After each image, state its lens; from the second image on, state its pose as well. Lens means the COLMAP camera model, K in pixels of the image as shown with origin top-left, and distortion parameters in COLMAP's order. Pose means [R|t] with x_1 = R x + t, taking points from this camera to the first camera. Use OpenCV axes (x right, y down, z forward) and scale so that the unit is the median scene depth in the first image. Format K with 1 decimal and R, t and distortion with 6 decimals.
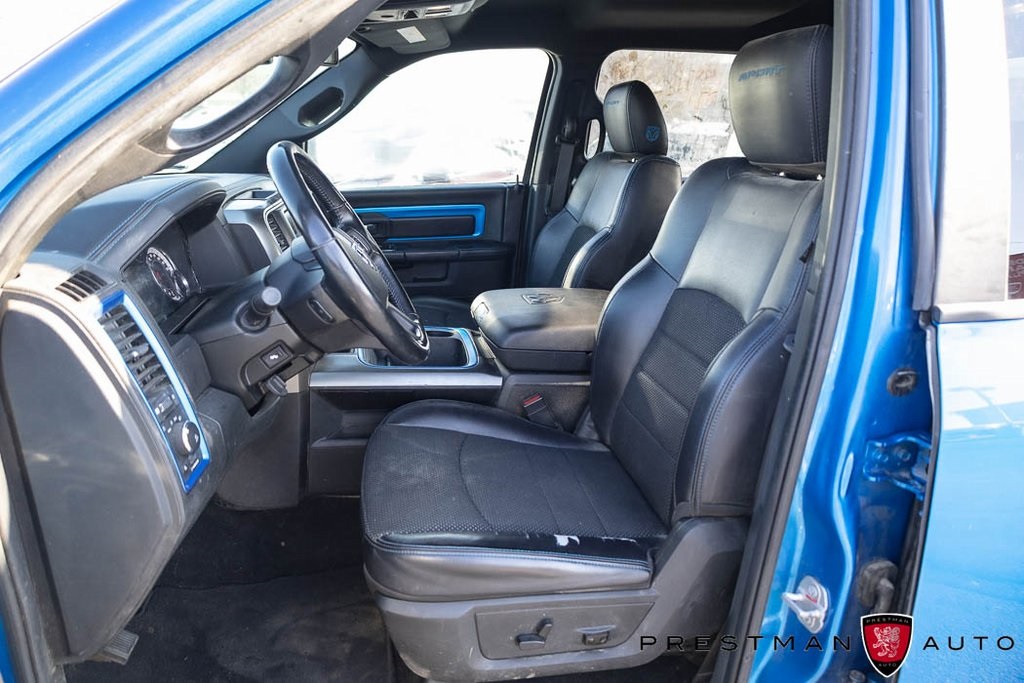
lens RADIAL K [[661.4, 0, 513.9], [0, 661.4, 341.5], [0, 0, 1]] dist [-0.004229, 0.011977]
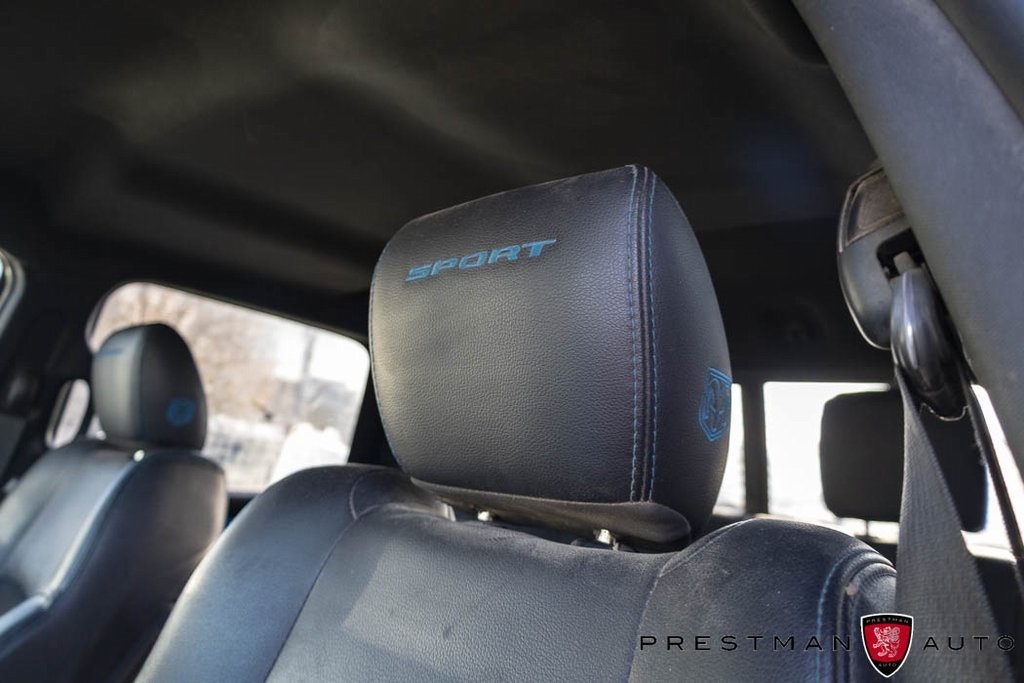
lens RADIAL K [[661.4, 0, 508.1], [0, 661.4, 338.3], [0, 0, 1]] dist [-0.004229, 0.011977]
pose [[0.797584, 0.196934, 0.570155, 0.096381], [0.079341, 0.902743, -0.422800, -0.108802], [-0.597967, 0.382456, 0.704388, 0.402787]]
